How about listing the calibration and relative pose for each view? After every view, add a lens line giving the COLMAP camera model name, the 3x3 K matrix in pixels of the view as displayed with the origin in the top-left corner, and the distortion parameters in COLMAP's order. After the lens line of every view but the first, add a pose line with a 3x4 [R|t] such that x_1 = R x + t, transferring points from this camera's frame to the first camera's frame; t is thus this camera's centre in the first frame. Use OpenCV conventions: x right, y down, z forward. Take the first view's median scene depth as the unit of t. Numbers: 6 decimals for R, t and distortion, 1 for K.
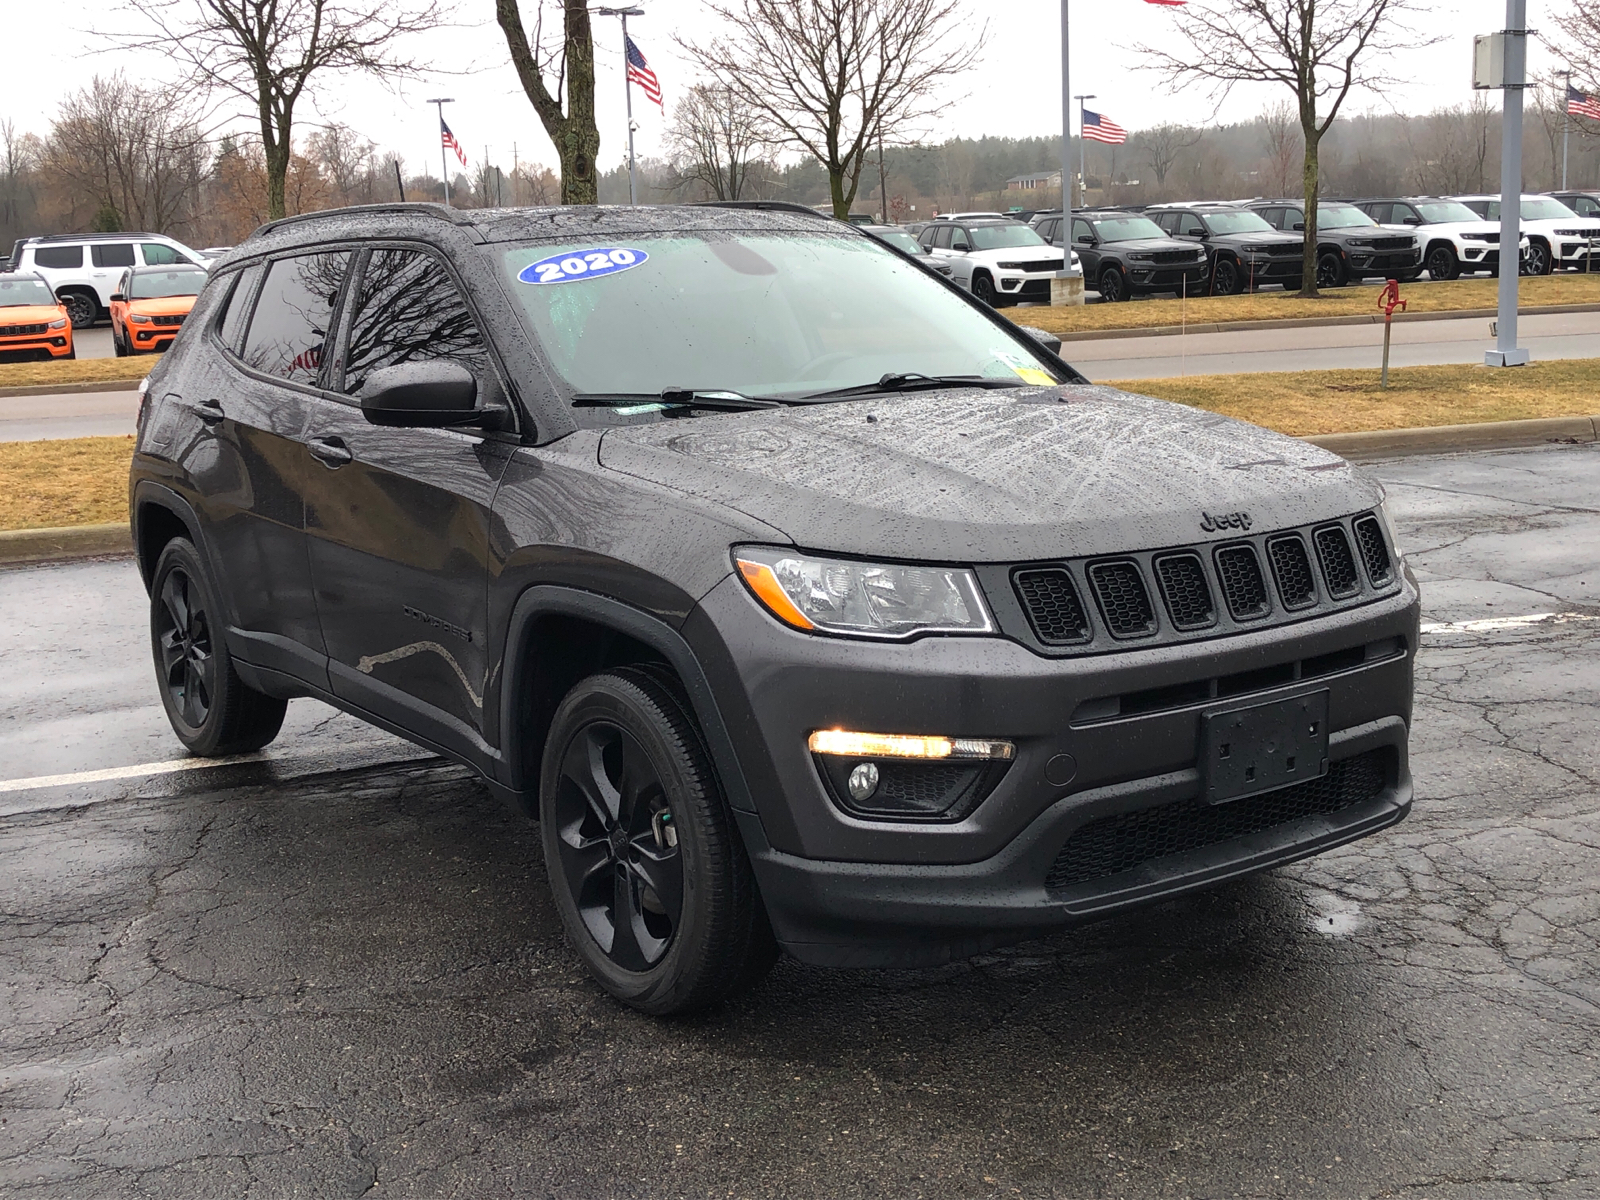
lens RADIAL K [[1940.0, 0, 794.0], [0, 1940.0, 549.3], [0, 0, 1]] dist [0.152107, -0.477933]
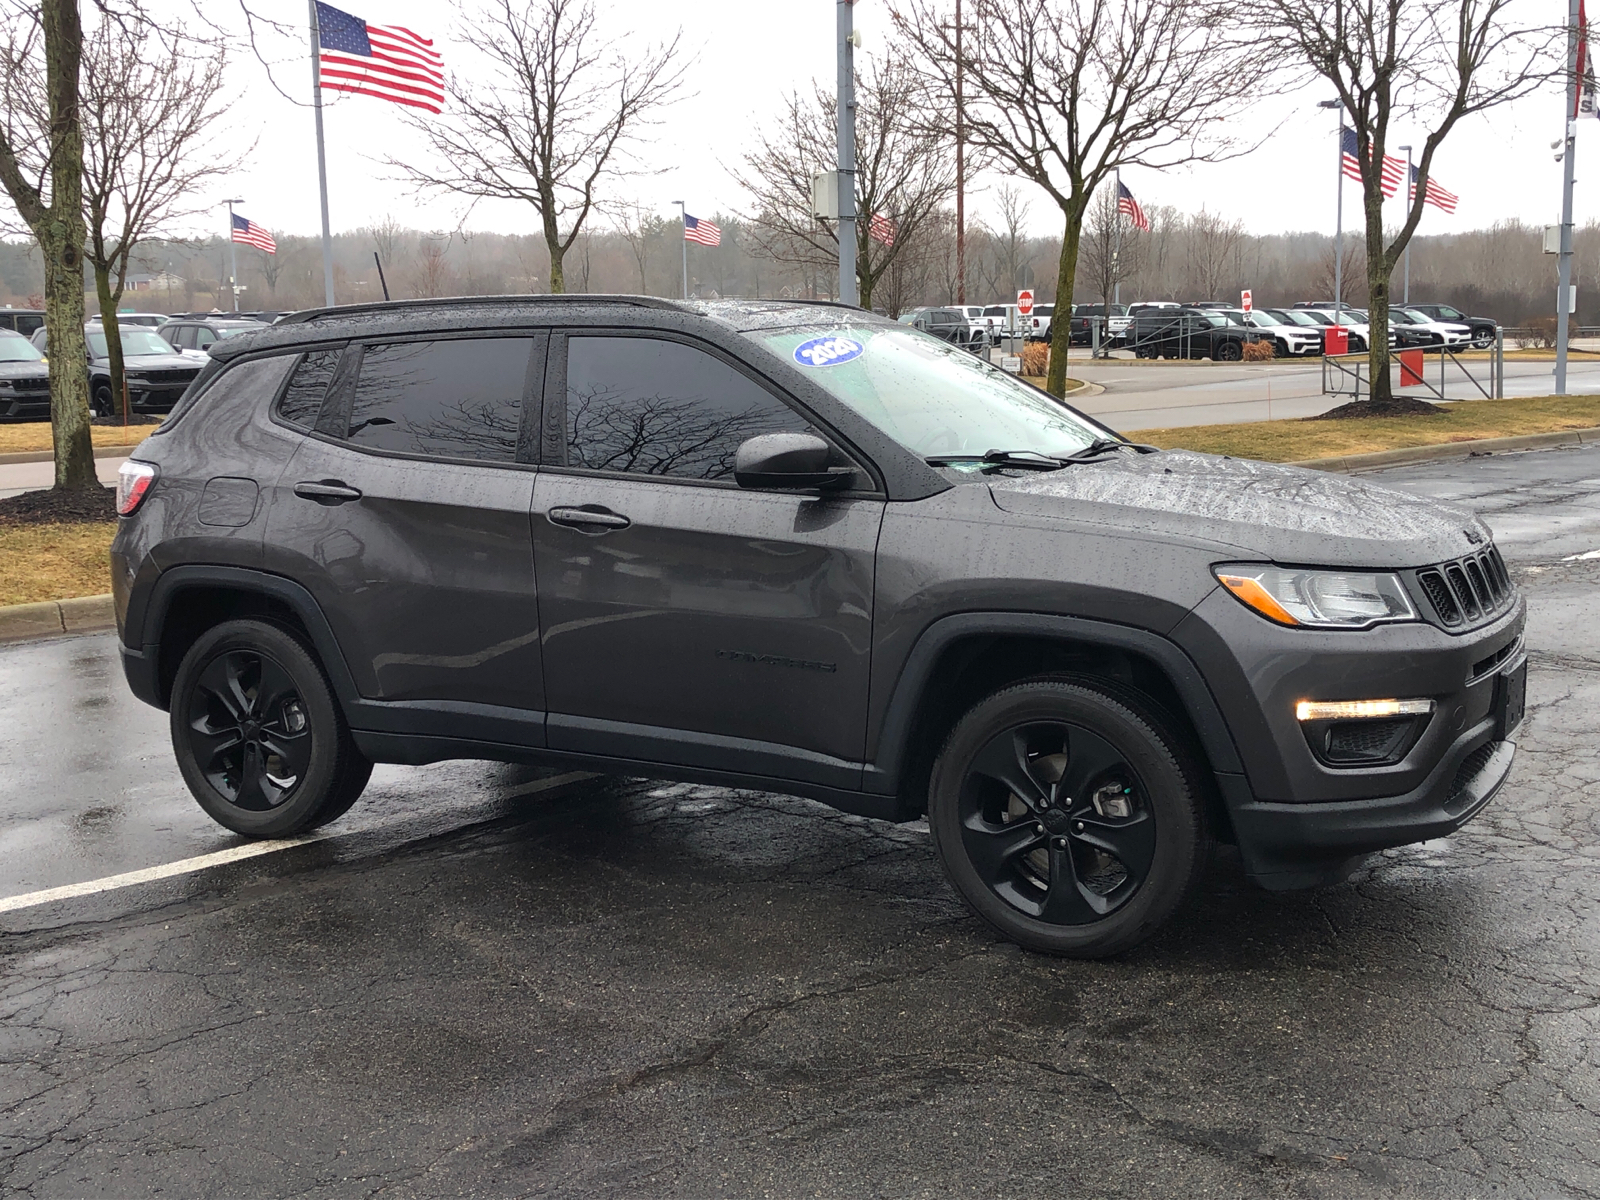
lens RADIAL K [[1940.0, 0, 794.0], [0, 1940.0, 549.3], [0, 0, 1]] dist [0.152107, -0.477933]
pose [[0.898706, -0.032420, 0.437352, -0.663545], [0.056072, 0.997573, -0.041274, 0.019989], [-0.434952, 0.061617, 0.898343, -0.027703]]
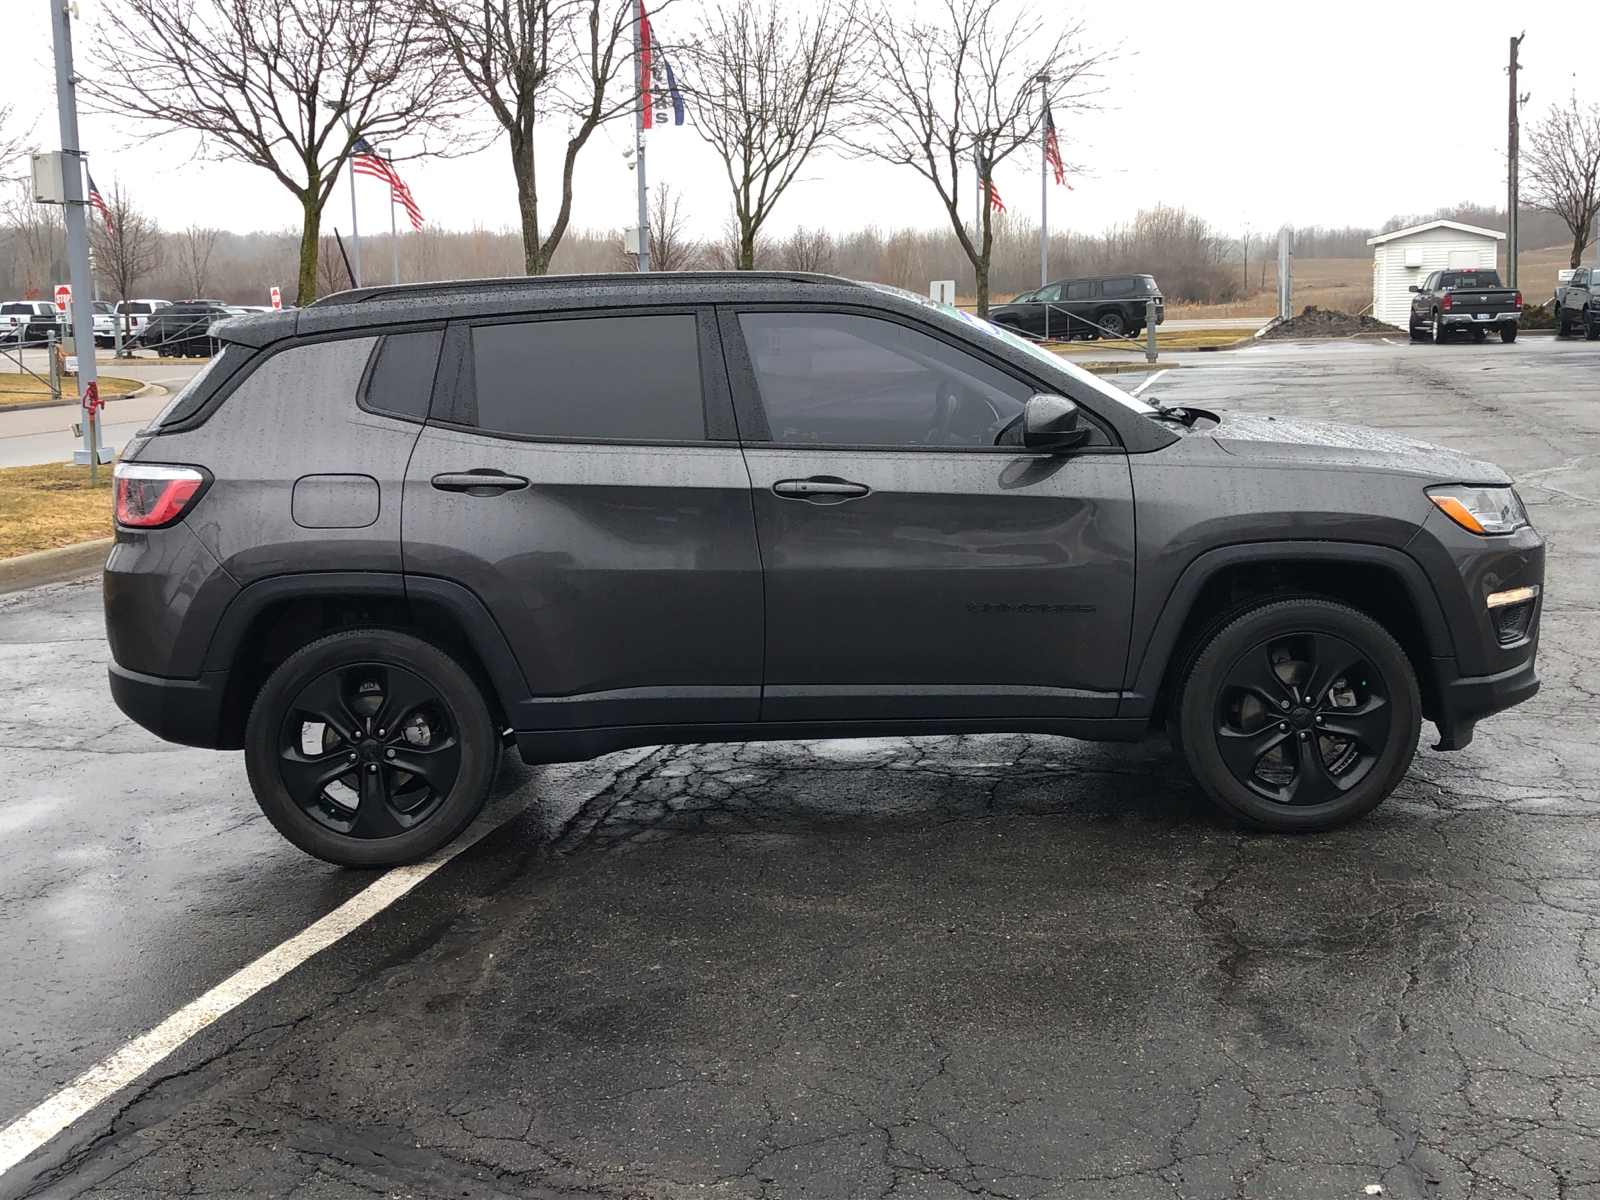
lens RADIAL K [[1940.0, 0, 794.0], [0, 1940.0, 549.3], [0, 0, 1]] dist [0.152107, -0.477933]
pose [[0.541154, -0.087906, 0.836316, -1.280063], [0.140268, 0.990024, 0.013299, -0.036009], [-0.829142, 0.110111, 0.548086, 0.444766]]
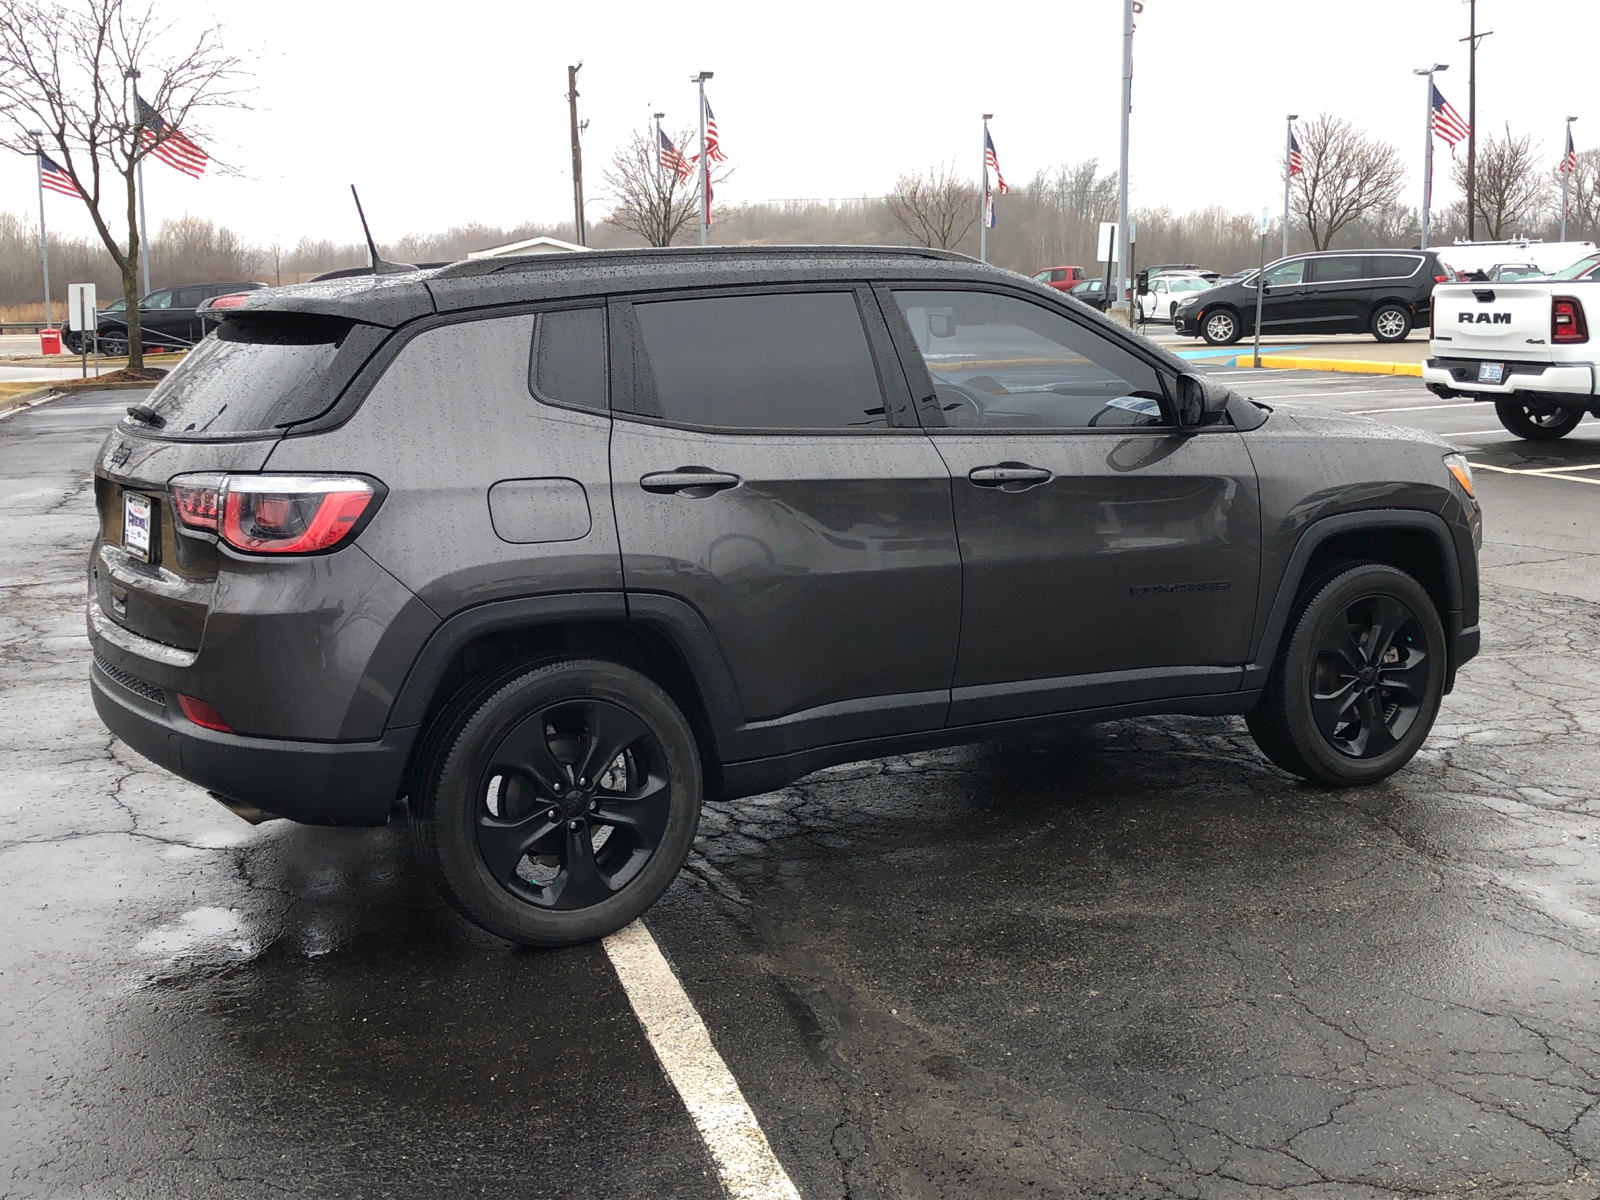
lens RADIAL K [[1940.0, 0, 794.0], [0, 1940.0, 549.3], [0, 0, 1]] dist [0.152107, -0.477933]
pose [[0.073972, -0.098958, 0.992338, -1.410190], [0.171693, 0.981470, 0.085076, -0.131695], [-0.982369, 0.164084, 0.089592, 1.117955]]
